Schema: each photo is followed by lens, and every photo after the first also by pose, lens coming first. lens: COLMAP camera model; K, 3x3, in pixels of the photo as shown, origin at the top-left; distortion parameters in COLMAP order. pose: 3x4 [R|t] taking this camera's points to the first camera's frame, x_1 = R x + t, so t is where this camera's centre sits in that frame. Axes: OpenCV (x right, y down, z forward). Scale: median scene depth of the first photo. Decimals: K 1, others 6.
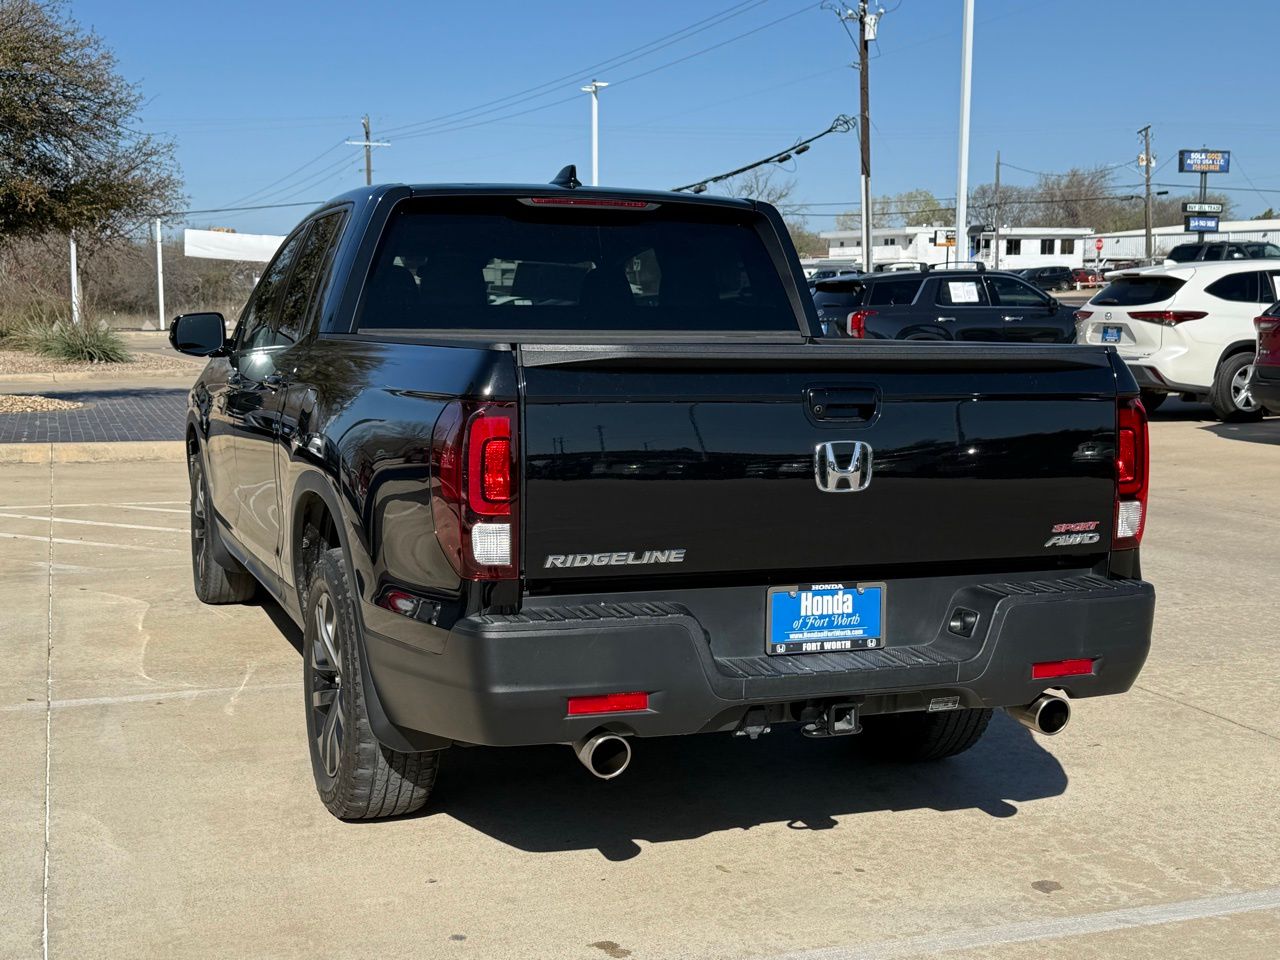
lens RADIAL K [[1544.5, 0, 640.0], [0, 1544.5, 480.0], [0, 0, 1]] dist [0.120391, -0.057455]
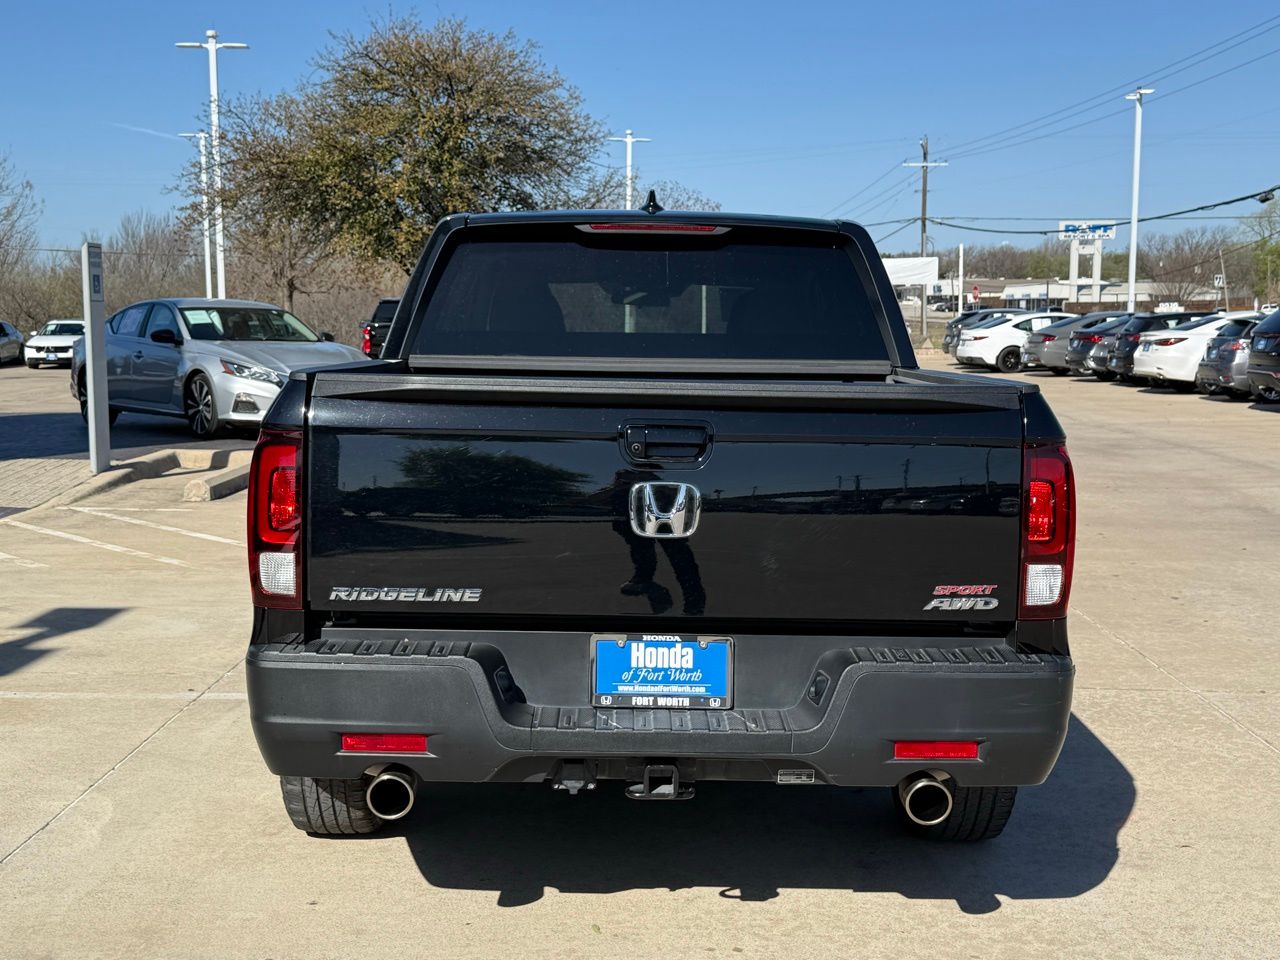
lens RADIAL K [[1549.7, 0, 658.8], [0, 1549.7, 473.9], [0, 0, 1]] dist [0.141053, -0.233259]
pose [[0.939604, 0.034725, -0.340497, 0.427124], [-0.040460, 0.999134, -0.009754, -0.020268], [0.339863, 0.022941, 0.940195, 0.116342]]
